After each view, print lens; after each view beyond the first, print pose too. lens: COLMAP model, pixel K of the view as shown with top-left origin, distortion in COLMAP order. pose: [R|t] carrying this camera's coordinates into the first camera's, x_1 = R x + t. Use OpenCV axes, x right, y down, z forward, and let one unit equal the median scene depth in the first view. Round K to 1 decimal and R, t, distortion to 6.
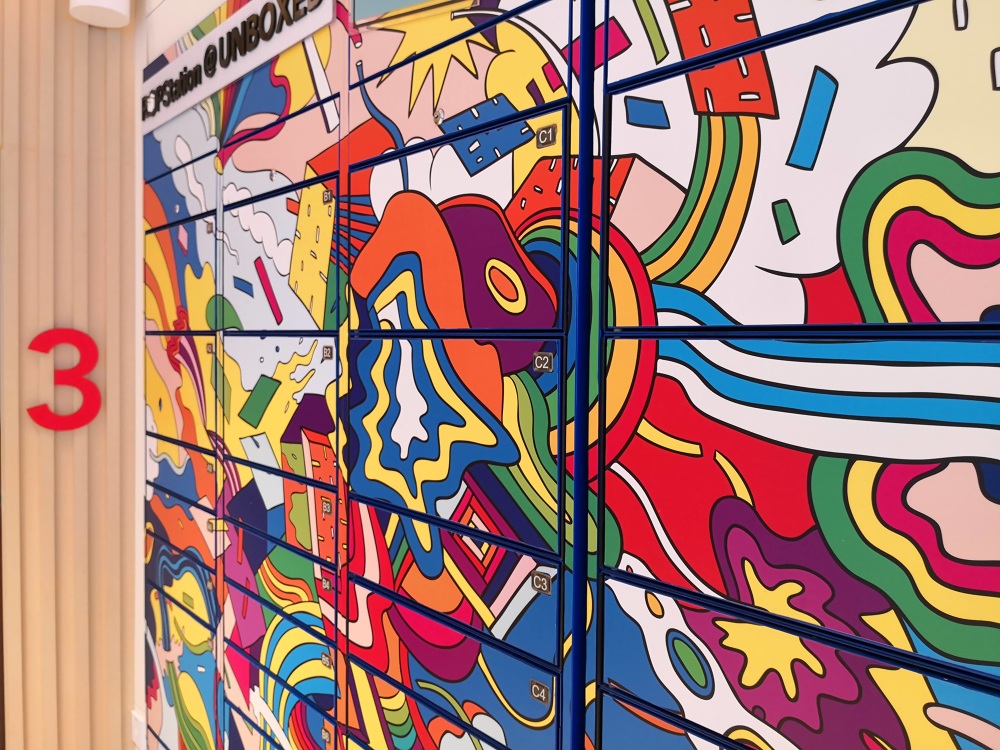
lens RADIAL K [[794.3, 0, 500.0], [0, 794.3, 375.0], [0, 0, 1]] dist [0.028769, -0.070308]
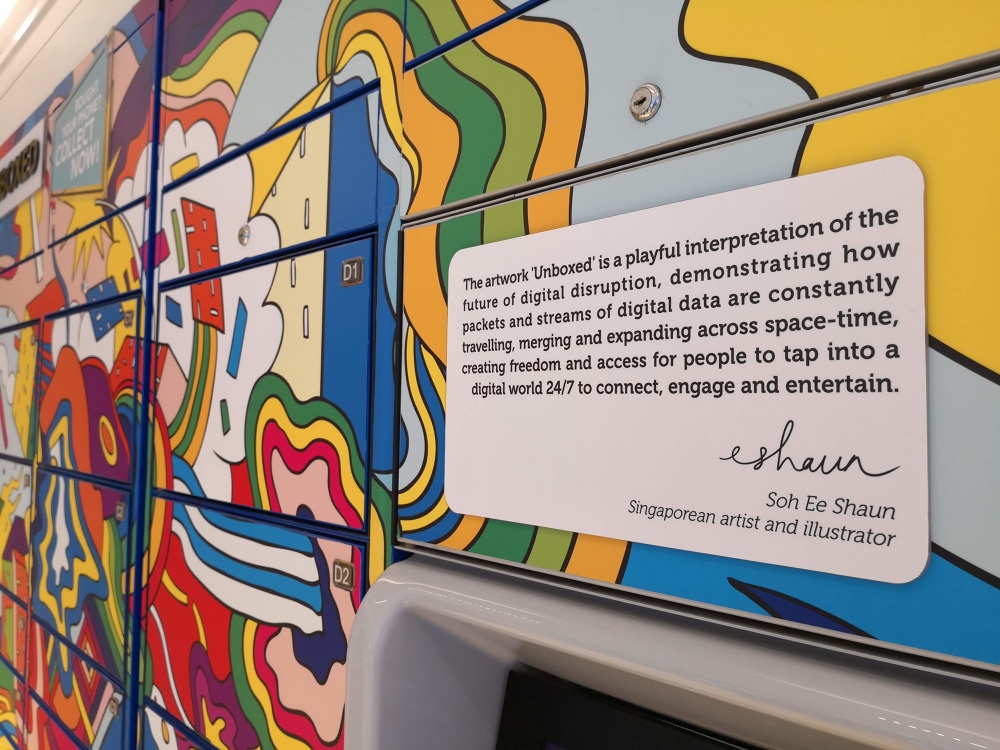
lens RADIAL K [[794.3, 0, 500.0], [0, 794.3, 375.0], [0, 0, 1]] dist [0.028769, -0.070308]
pose [[0.998828, 0.004221, 0.048218, 0.526796], [-0.000180, 0.996507, -0.083508, -0.112755], [-0.048402, 0.083401, 0.995340, -0.186395]]
